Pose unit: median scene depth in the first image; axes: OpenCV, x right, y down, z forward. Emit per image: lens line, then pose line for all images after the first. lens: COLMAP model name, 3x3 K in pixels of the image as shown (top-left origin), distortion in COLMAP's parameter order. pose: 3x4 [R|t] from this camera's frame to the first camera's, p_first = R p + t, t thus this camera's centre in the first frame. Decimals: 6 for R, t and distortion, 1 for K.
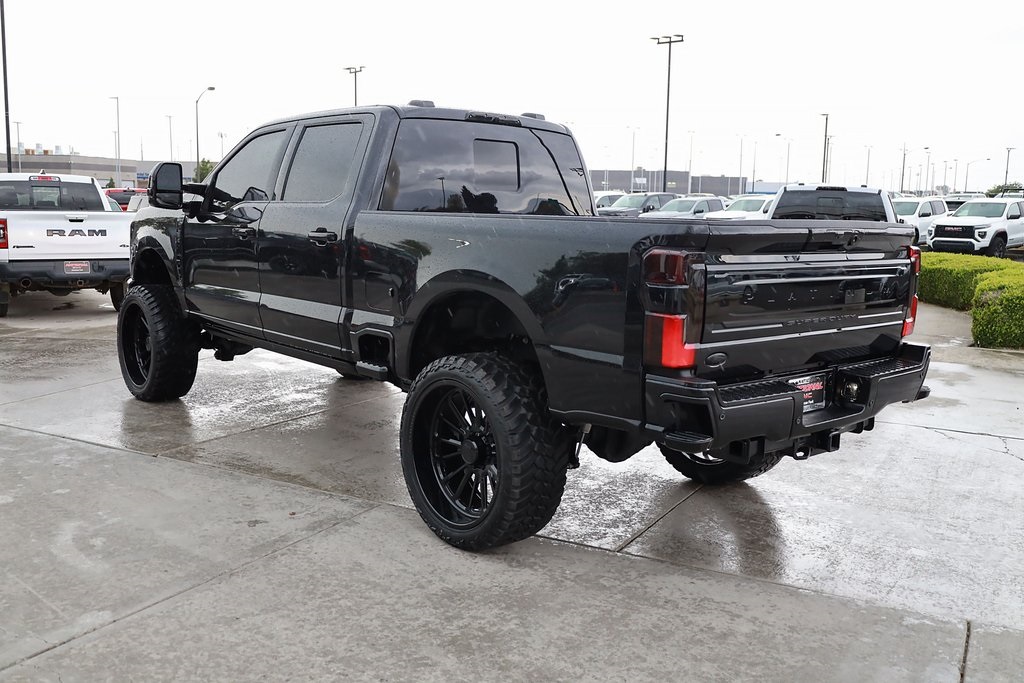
lens RADIAL K [[966.9, 0, 512.0], [0, 966.9, 341.5], [0, 0, 1]] dist [-0.004315, -0.010772]
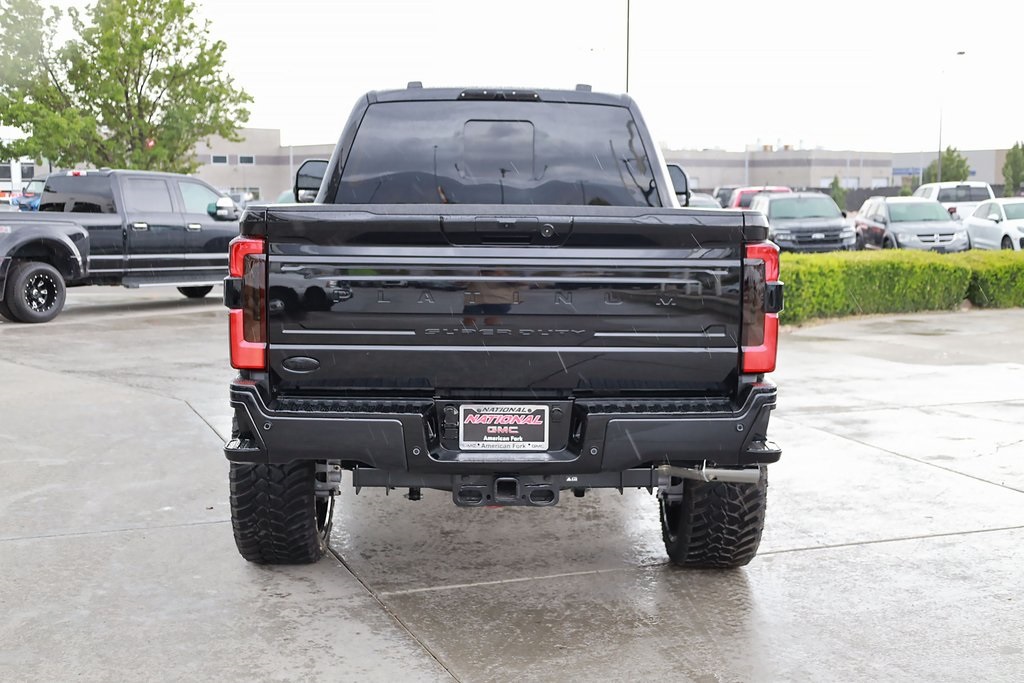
lens RADIAL K [[1269.8, 0, 512.0], [0, 1269.8, 341.5], [0, 0, 1]] dist [0.001309, -0.006256]
pose [[0.763288, 0.053638, -0.643828, 0.832851], [-0.077127, 0.996986, -0.008377, -0.005544], [0.641438, 0.056050, 0.765125, 0.184396]]
